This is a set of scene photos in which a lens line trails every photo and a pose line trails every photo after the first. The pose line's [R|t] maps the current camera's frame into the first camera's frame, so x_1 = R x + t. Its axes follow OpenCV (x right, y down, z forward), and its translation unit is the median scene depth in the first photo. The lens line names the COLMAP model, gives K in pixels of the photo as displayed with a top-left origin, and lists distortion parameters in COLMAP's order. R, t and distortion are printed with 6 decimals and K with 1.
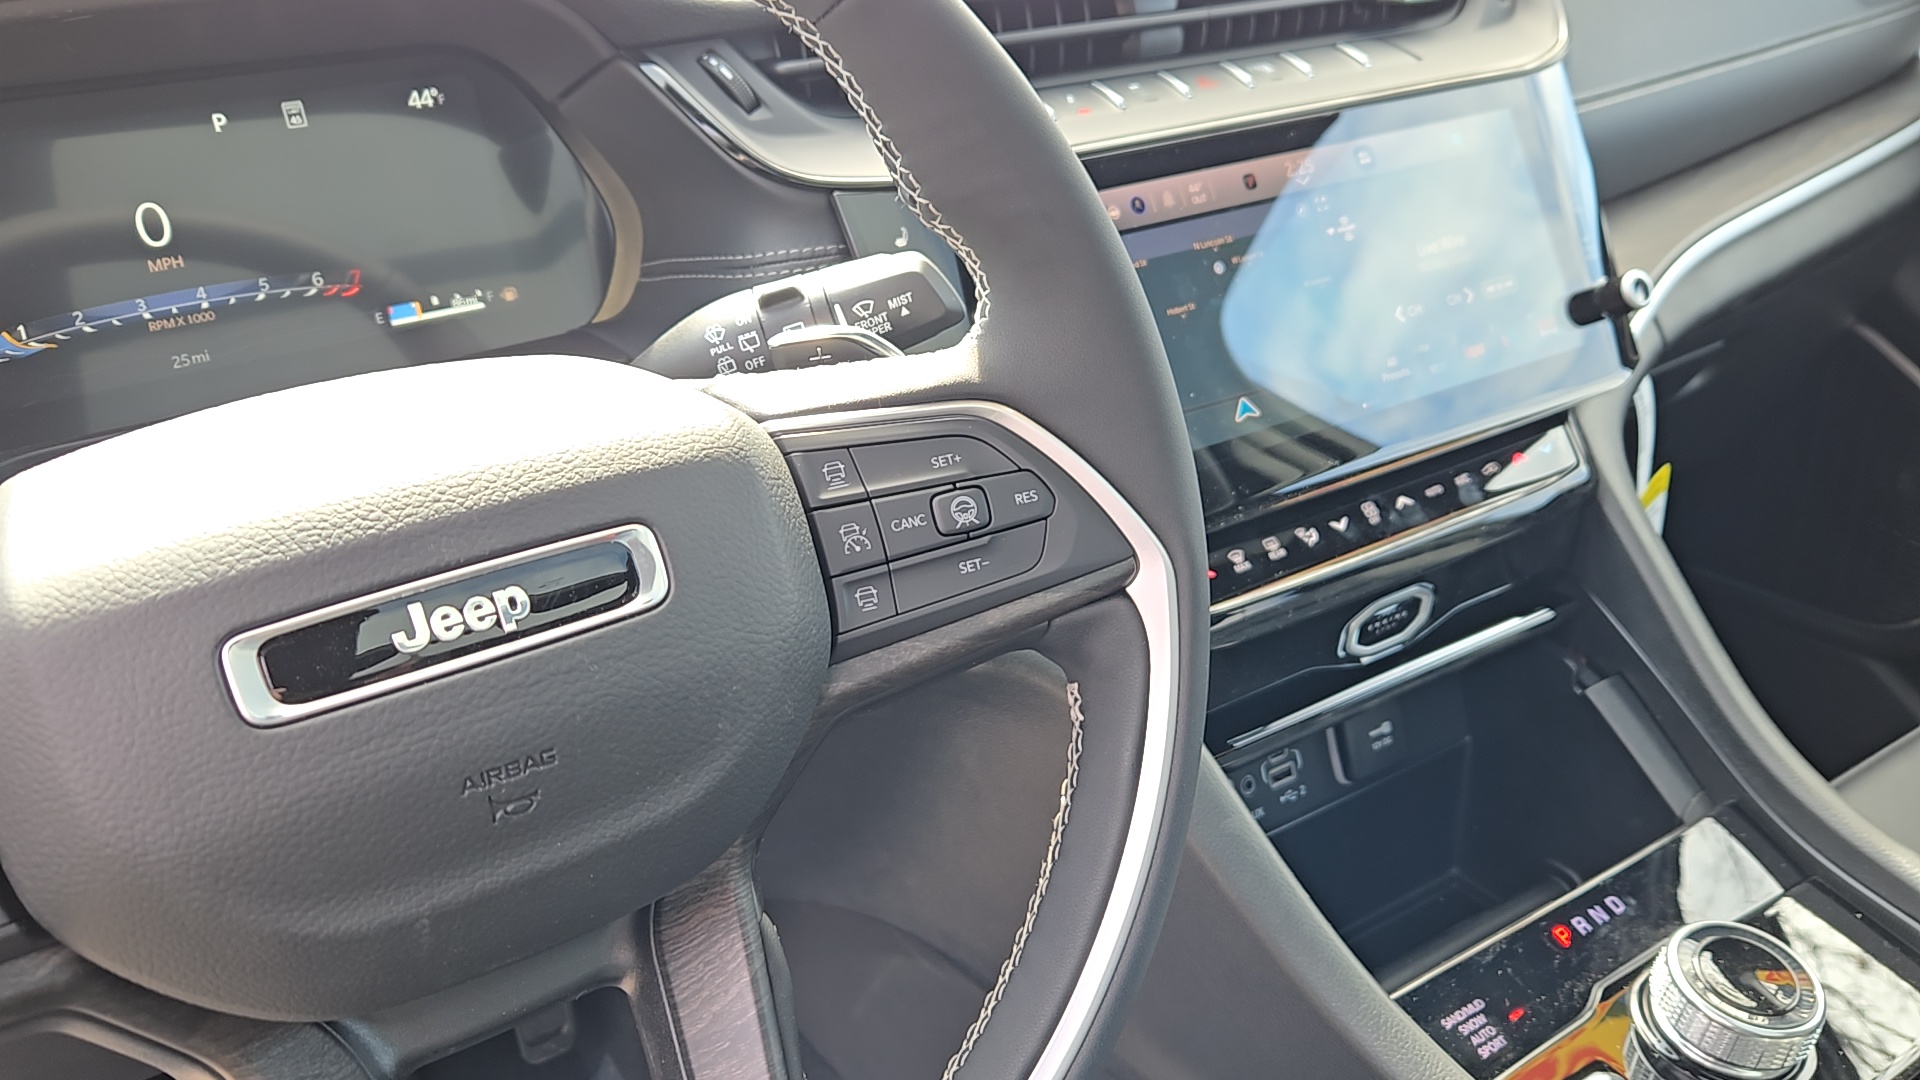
lens RADIAL K [[1590.8, 0, 913.1], [0, 1590.8, 560.1], [0, 0, 1]] dist [0.021397, -0.017700]
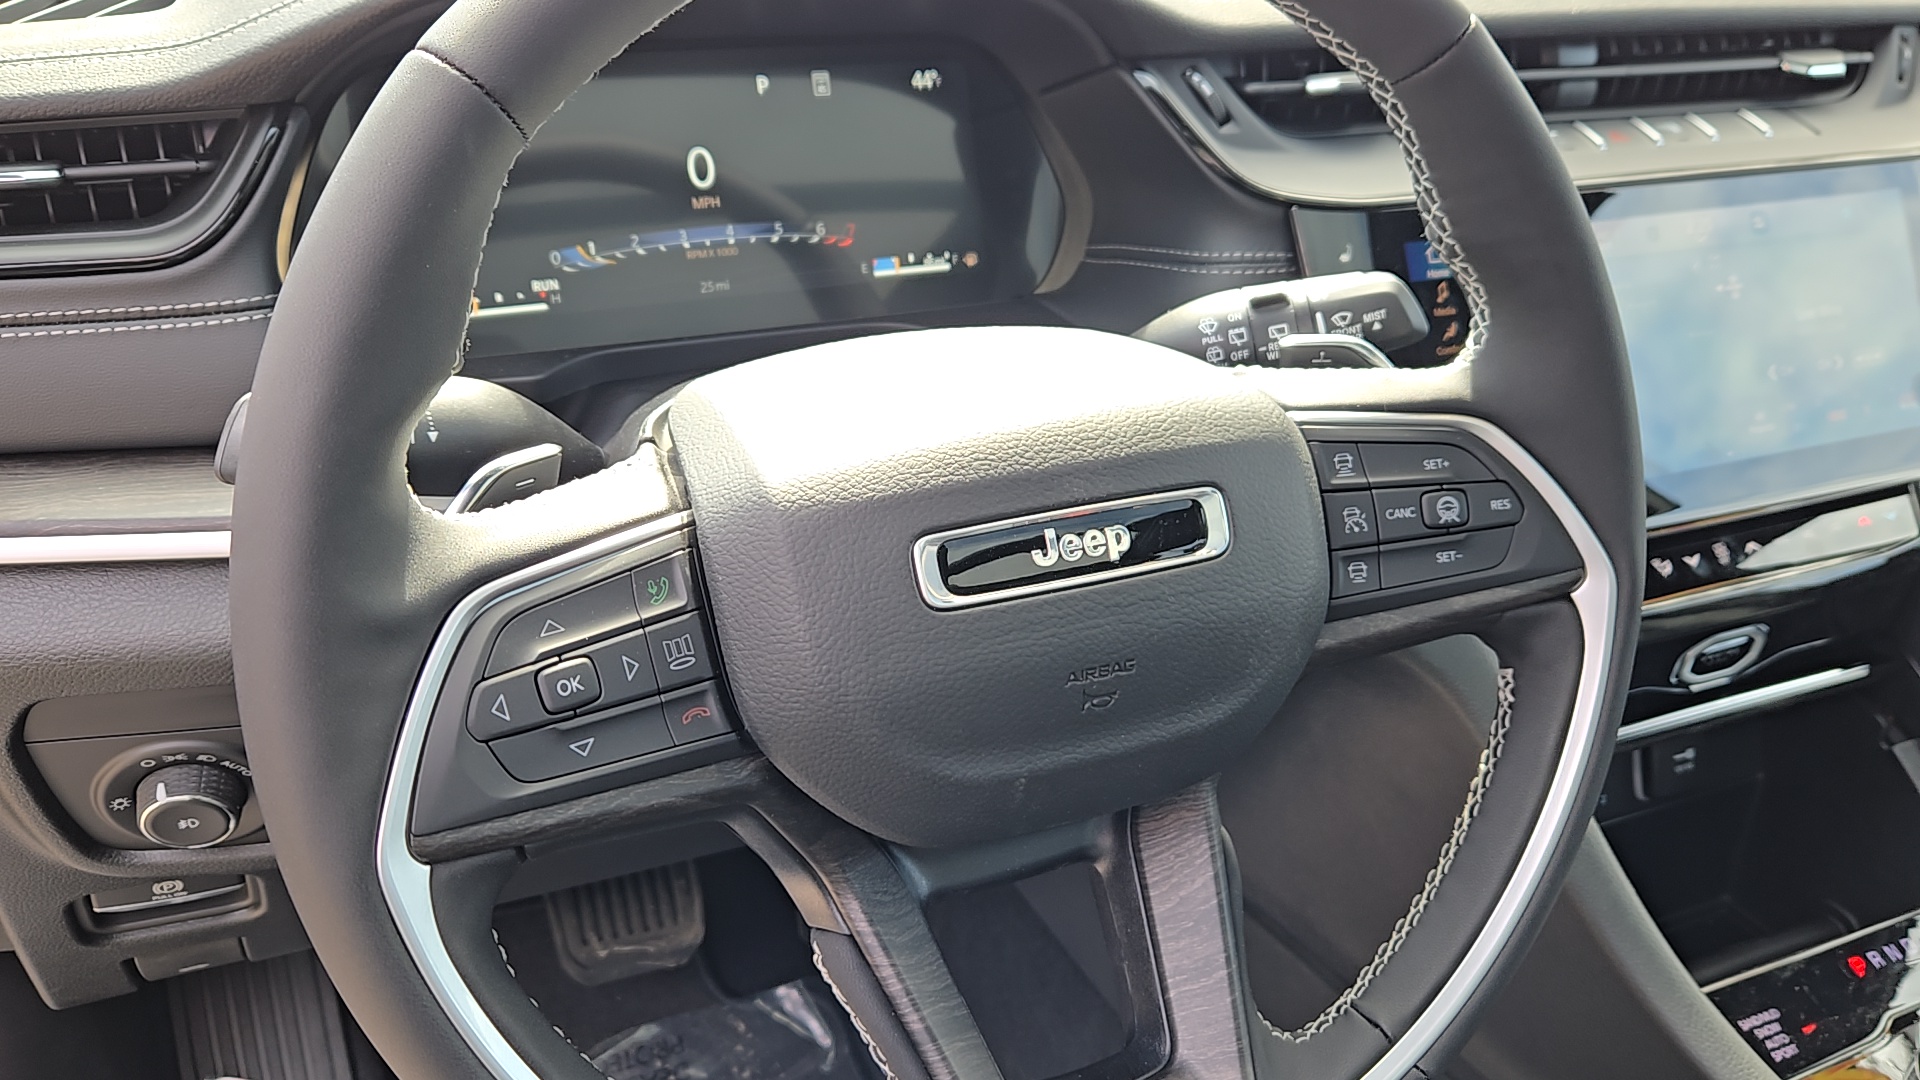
lens RADIAL K [[1590.8, 0, 929.3], [0, 1590.8, 552.0], [0, 0, 1]] dist [0.021397, -0.017700]
pose [[0.986620, 0.135839, -0.090162, -0.170539], [-0.133933, 0.990626, 0.026882, 0.014394], [0.092969, -0.014447, 0.995564, -0.147207]]
